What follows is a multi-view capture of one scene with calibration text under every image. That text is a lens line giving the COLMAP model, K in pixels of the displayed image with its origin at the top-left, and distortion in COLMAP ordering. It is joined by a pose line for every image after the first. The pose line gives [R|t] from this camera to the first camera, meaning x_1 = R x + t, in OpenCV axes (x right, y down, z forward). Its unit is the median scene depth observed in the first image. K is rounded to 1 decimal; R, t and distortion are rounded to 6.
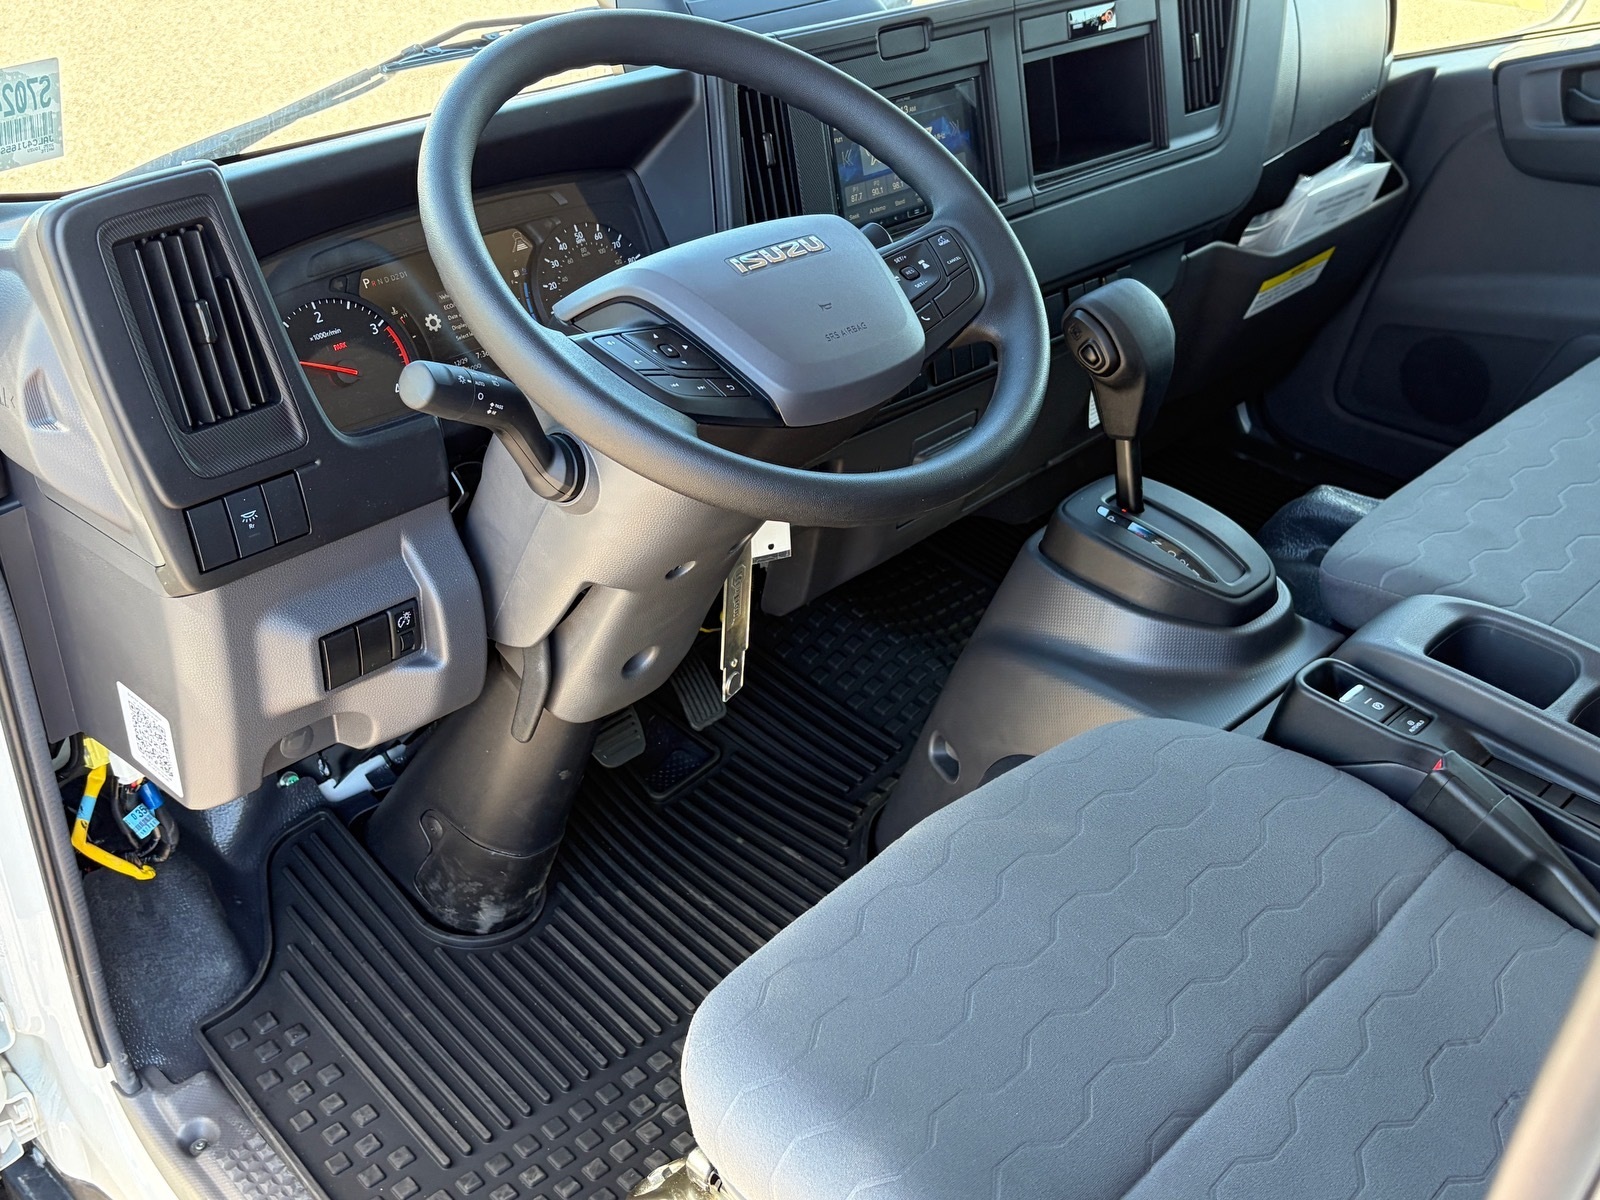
lens RADIAL K [[1673.3, 0, 800.0], [0, 1673.3, 600.0], [0, 0, 1]] dist [0.086495, -0.119357]
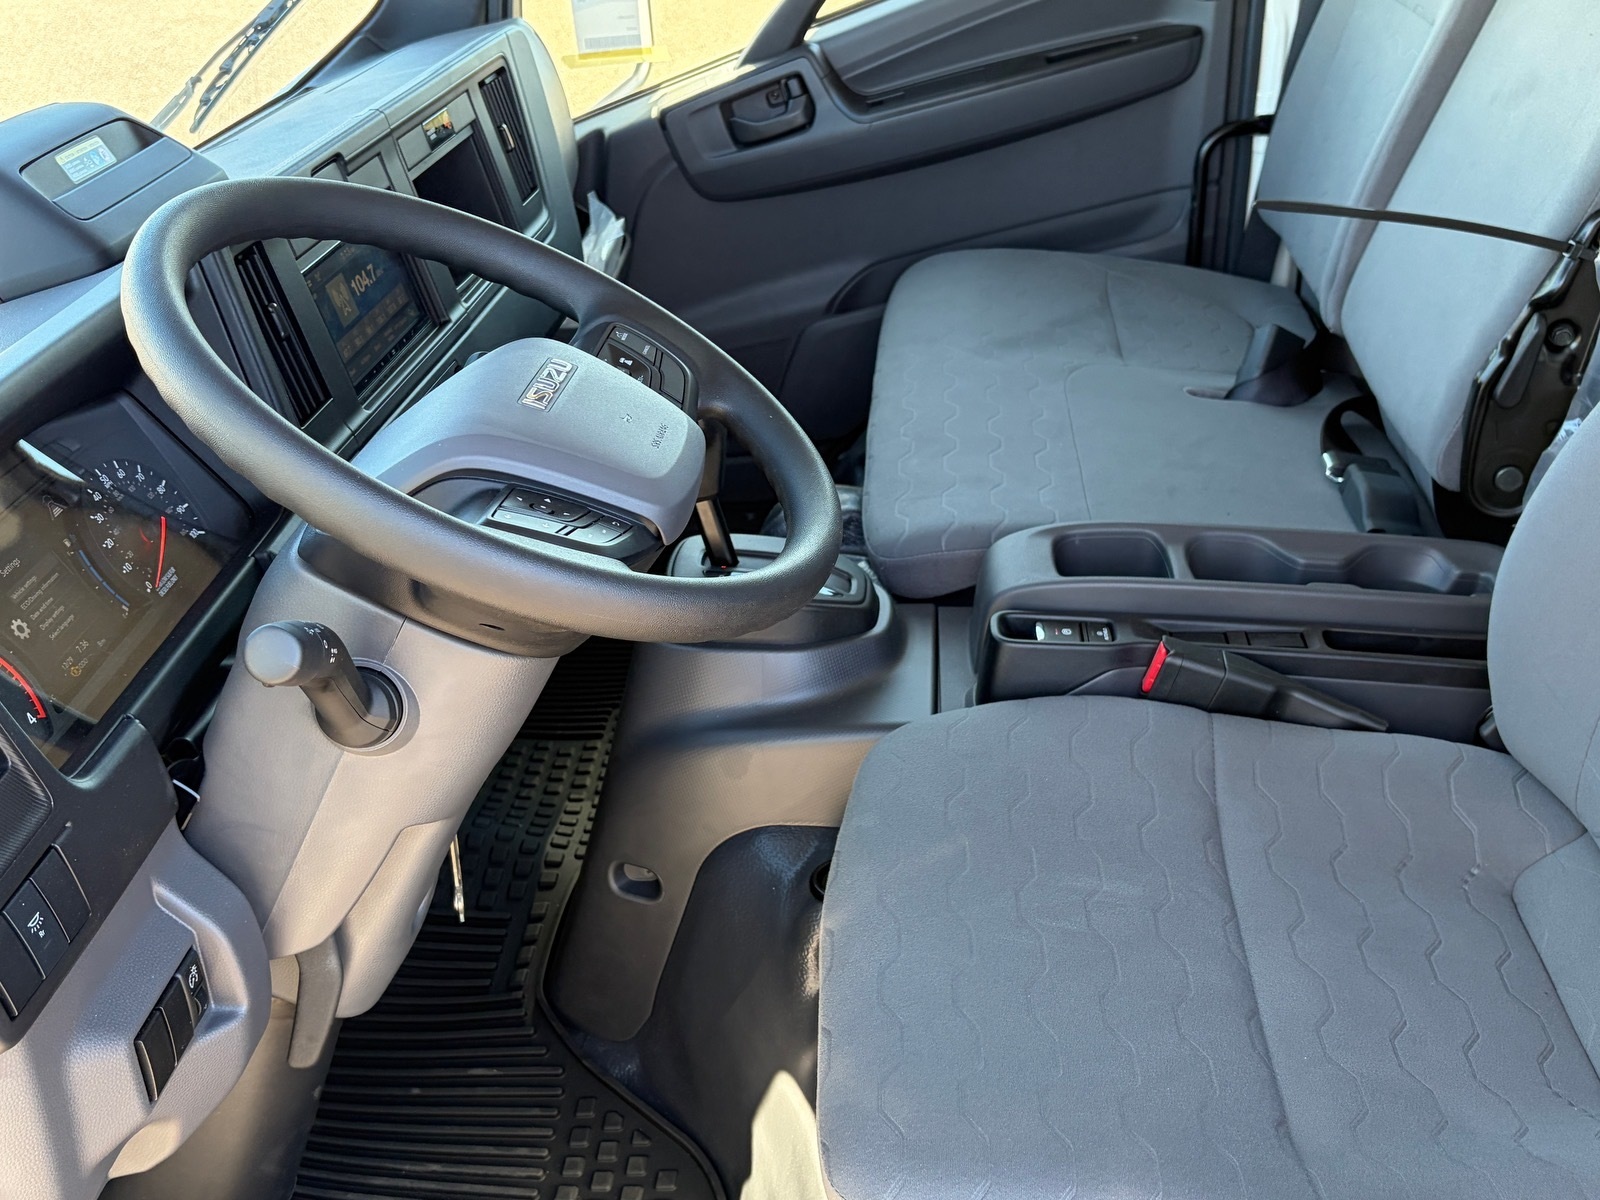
lens RADIAL K [[1700.3, 0, 750.2], [0, 1700.3, 606.3], [0, 0, 1]] dist [0.104895, -0.174640]
pose [[0.780889, -0.355088, 0.513931, -0.339593], [0.393590, 0.918556, 0.036616, -0.065749], [-0.485076, 0.173685, 0.857050, 0.134762]]
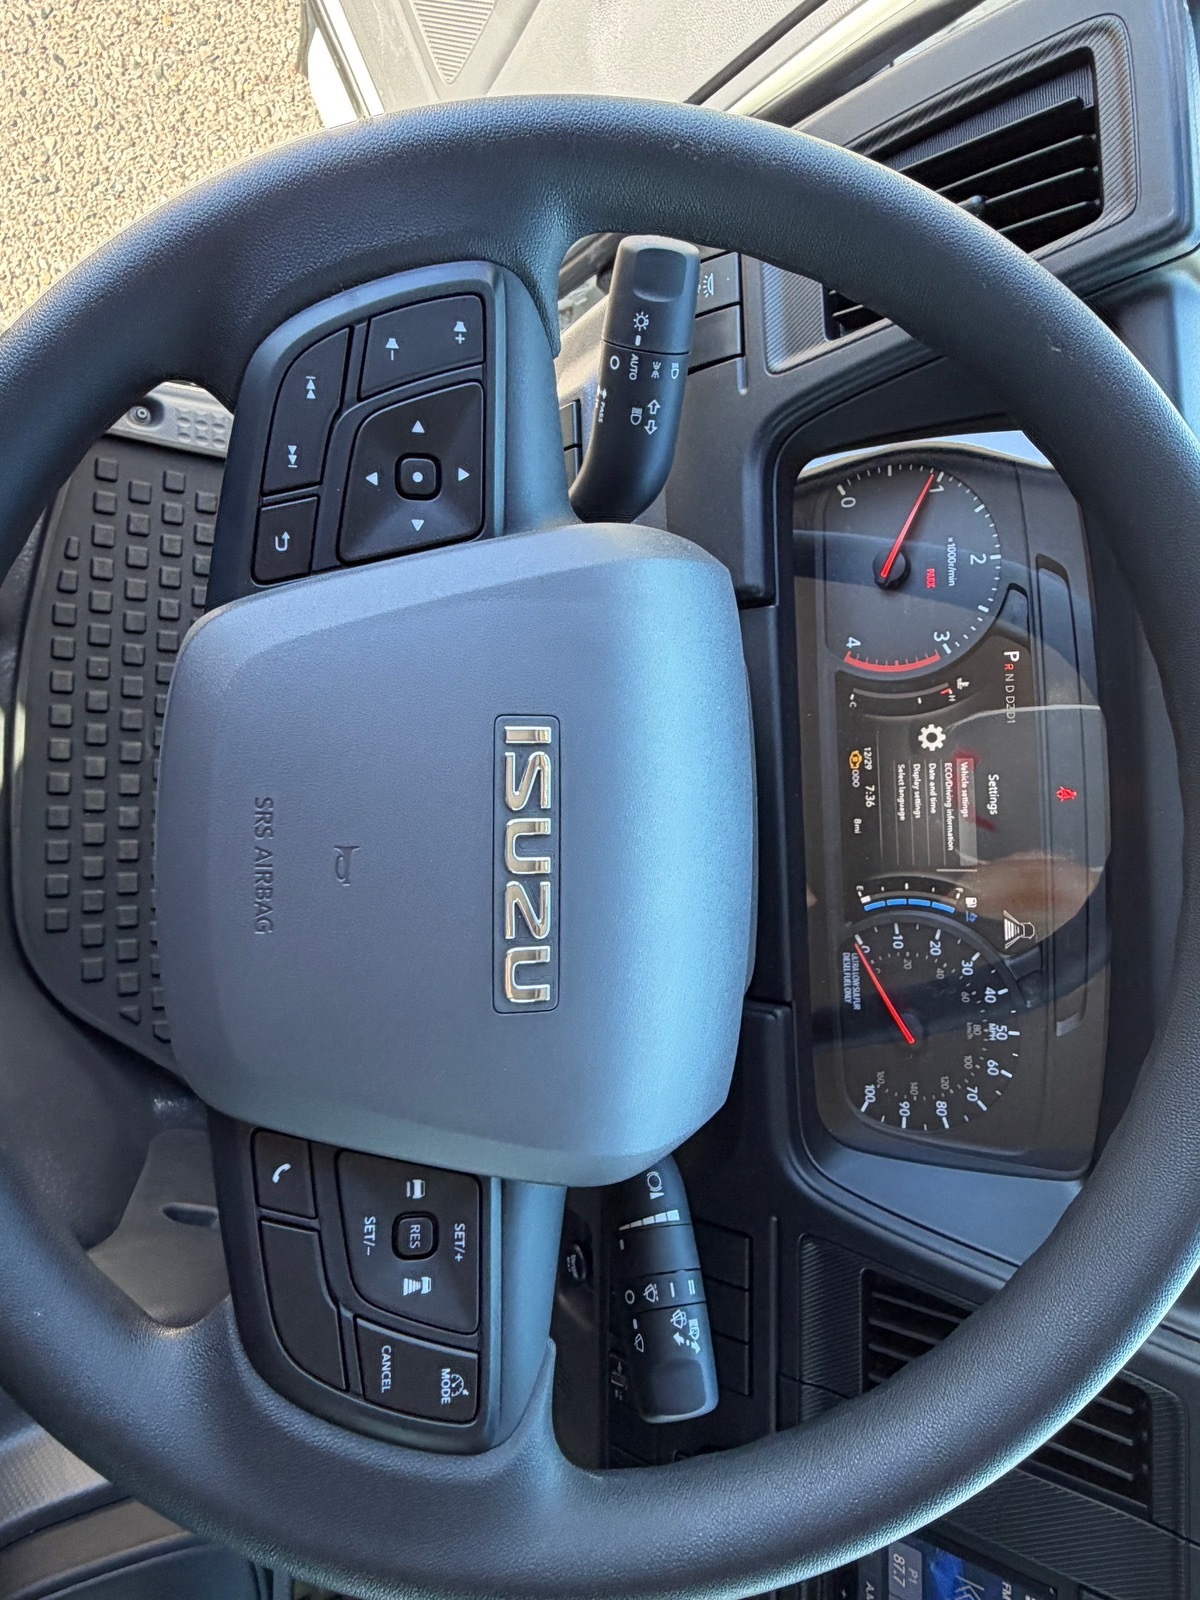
lens RADIAL K [[1121.6, 0, 600.6], [0, 1121.6, 750.0], [0, 0, 1]] dist [0.001042, 0.000196]
pose [[-0.554059, 0.707209, -0.439175, 0.060691], [-0.809615, -0.334973, 0.481991, -0.261945], [0.193757, 0.622615, 0.758162, 0.587659]]
